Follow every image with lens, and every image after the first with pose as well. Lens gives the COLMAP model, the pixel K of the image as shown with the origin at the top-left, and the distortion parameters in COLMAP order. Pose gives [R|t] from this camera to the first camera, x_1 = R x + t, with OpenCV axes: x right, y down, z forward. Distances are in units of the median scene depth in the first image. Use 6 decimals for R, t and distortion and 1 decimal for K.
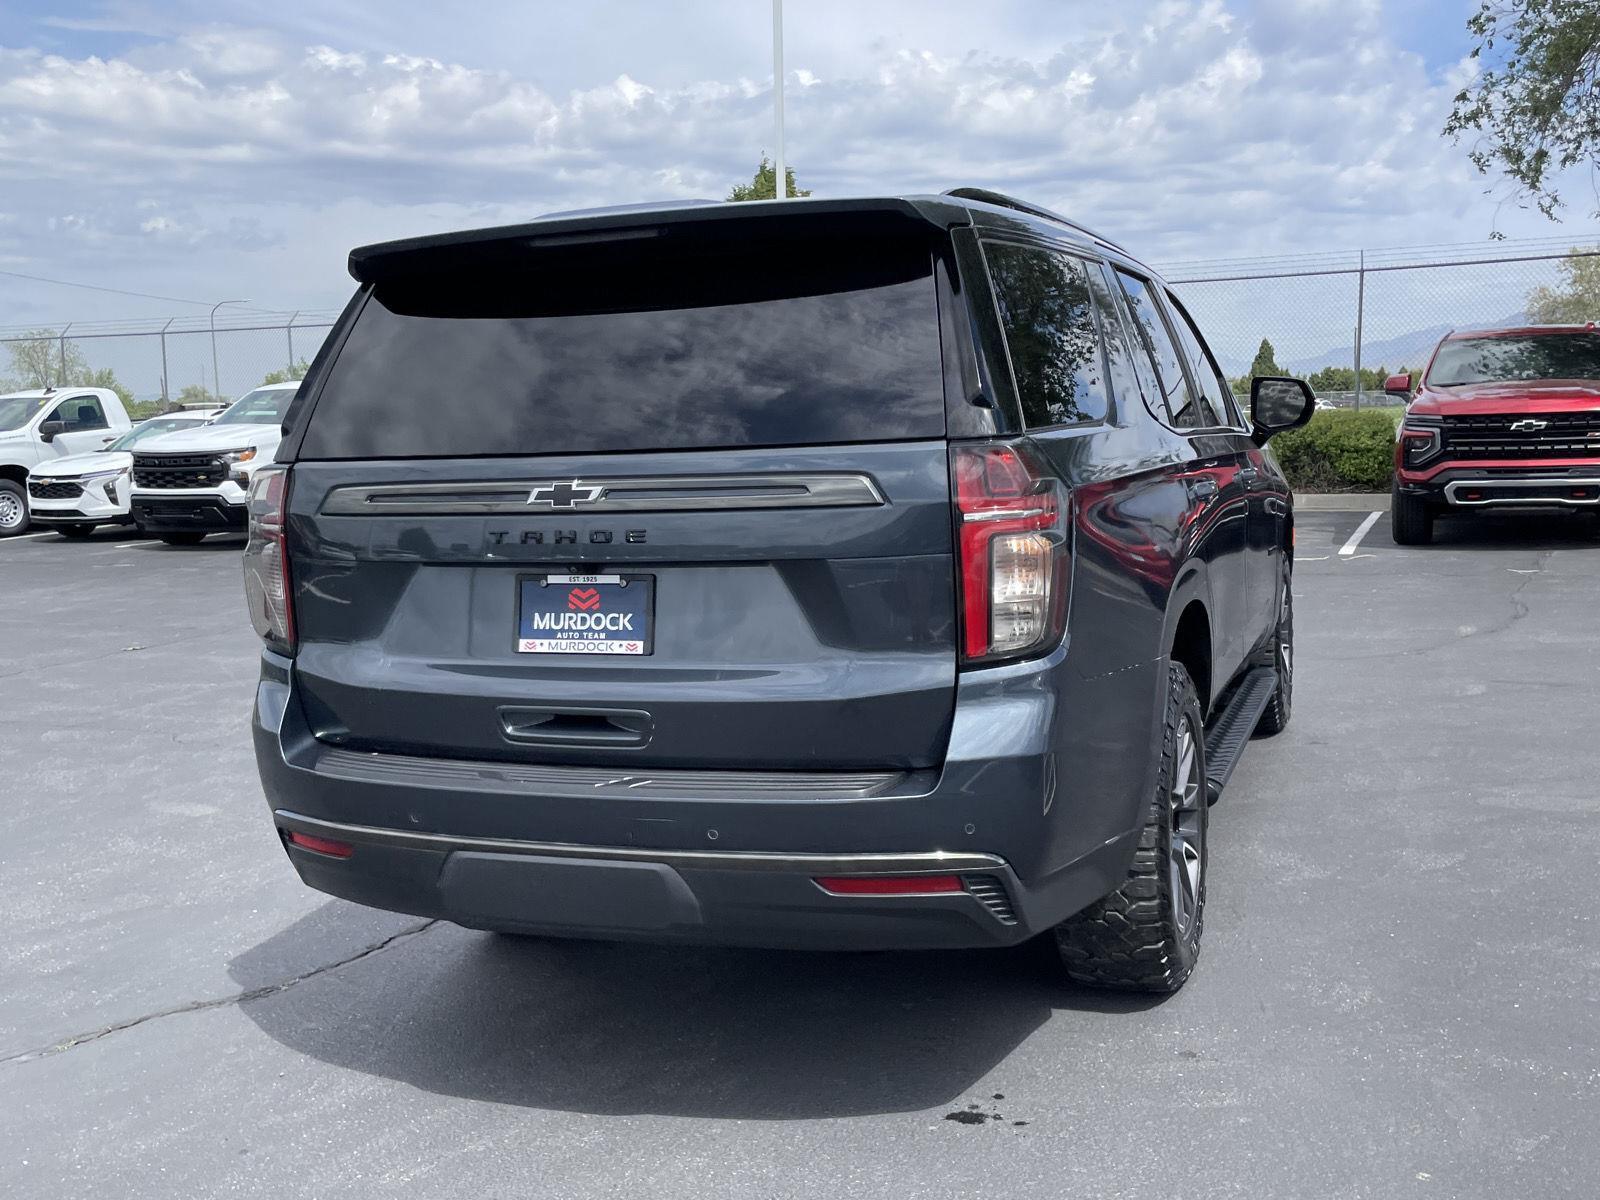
lens RADIAL K [[1528.5, 0, 821.4], [0, 1528.5, 603.4], [0, 0, 1]] dist [0.035150, 0.000000]
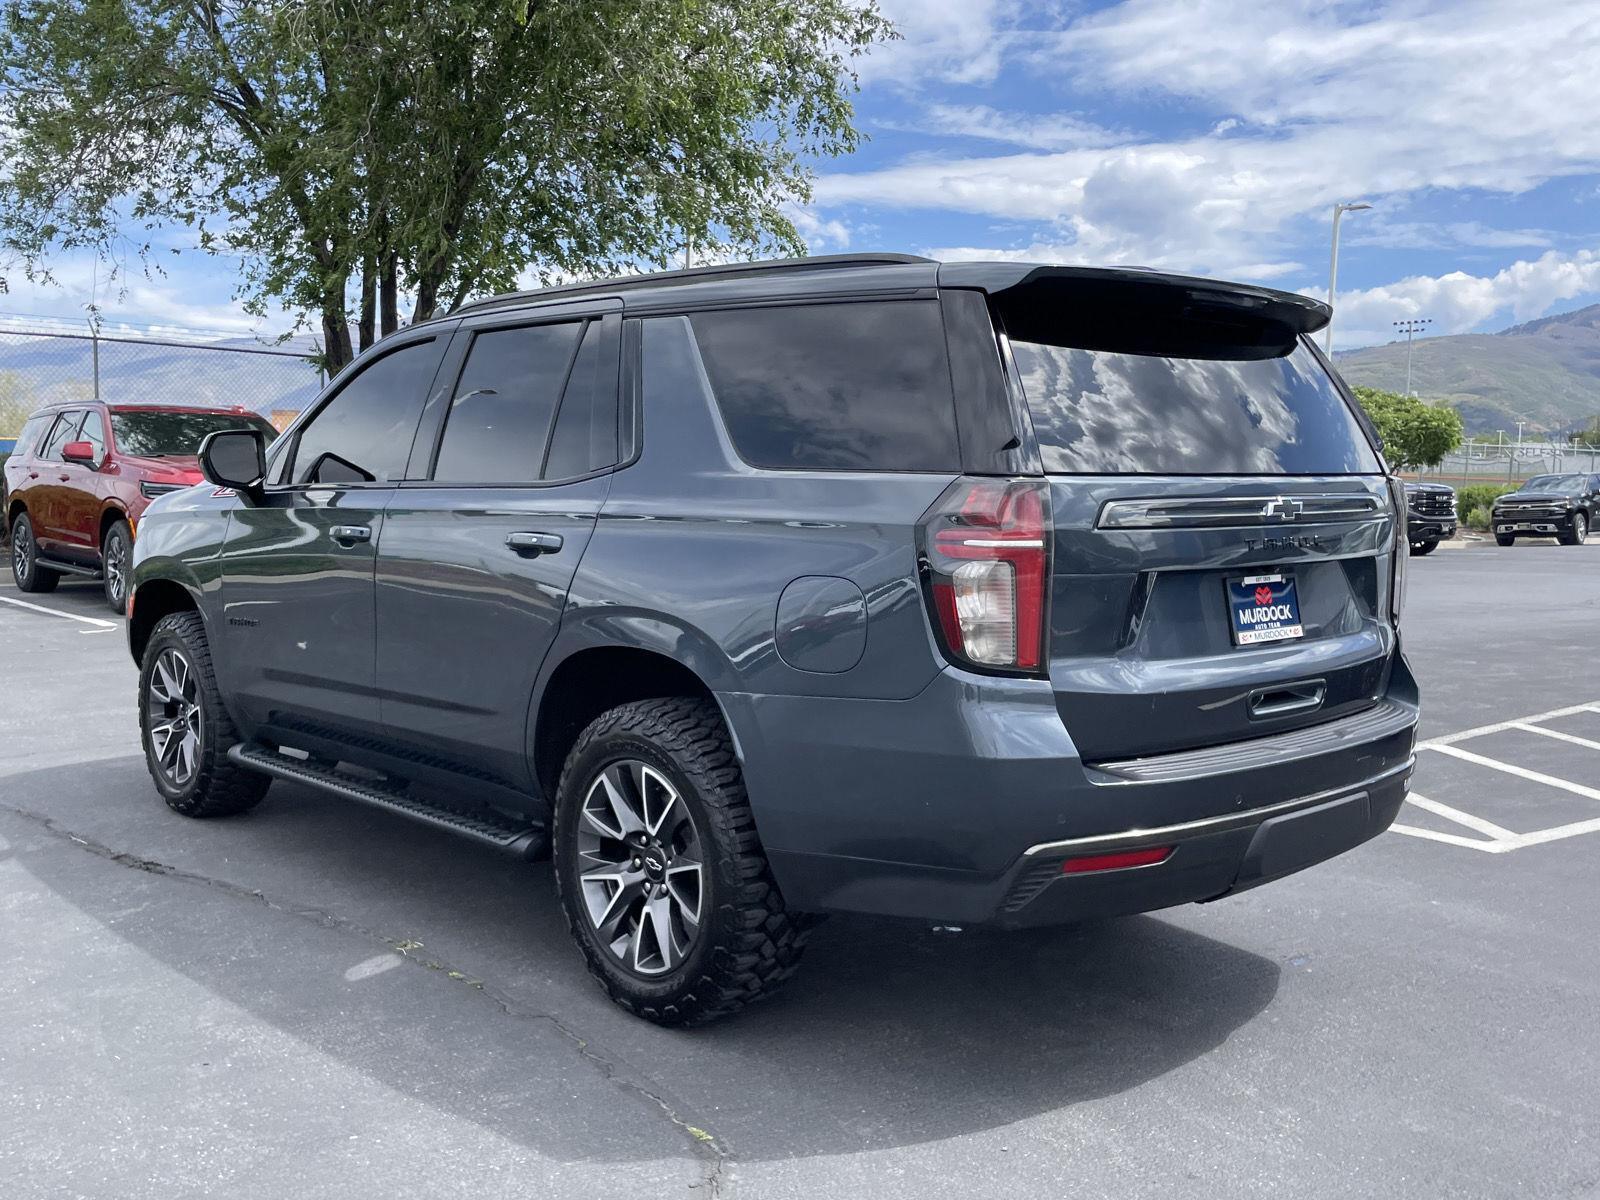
lens RADIAL K [[1528.5, 0, 798.1], [0, 1528.5, 589.6], [0, 0, 1]] dist [0.035150, 0.000000]
pose [[0.451052, -0.025386, 0.892137, -1.302024], [0.086389, 0.996144, -0.015332, -0.019373], [-0.888307, 0.083986, 0.451505, 0.724638]]
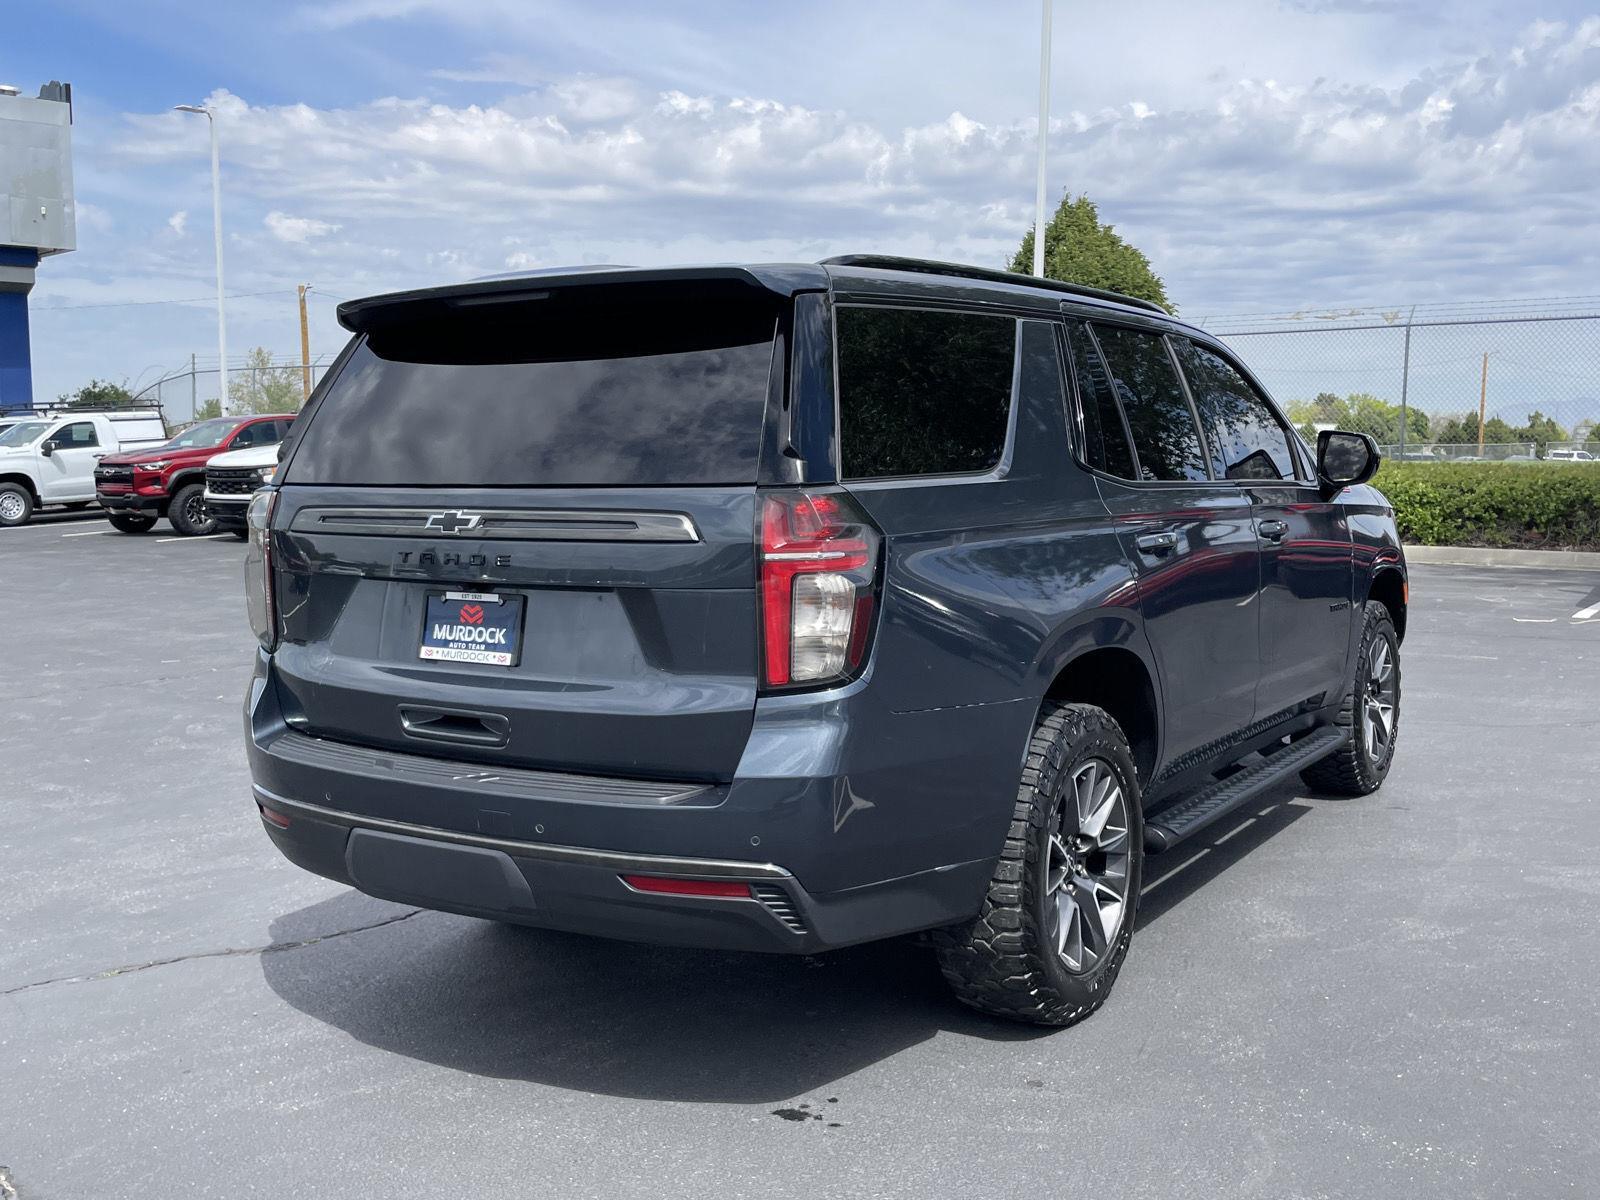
lens RADIAL K [[1528.5, 0, 811.9], [0, 1528.5, 592.9], [0, 0, 1]] dist [0.035150, 0.000000]
pose [[0.977603, 0.047798, -0.204958, 0.301523], [-0.053370, 0.998338, -0.021741, -0.006865], [0.203578, 0.032193, 0.978529, -0.058094]]
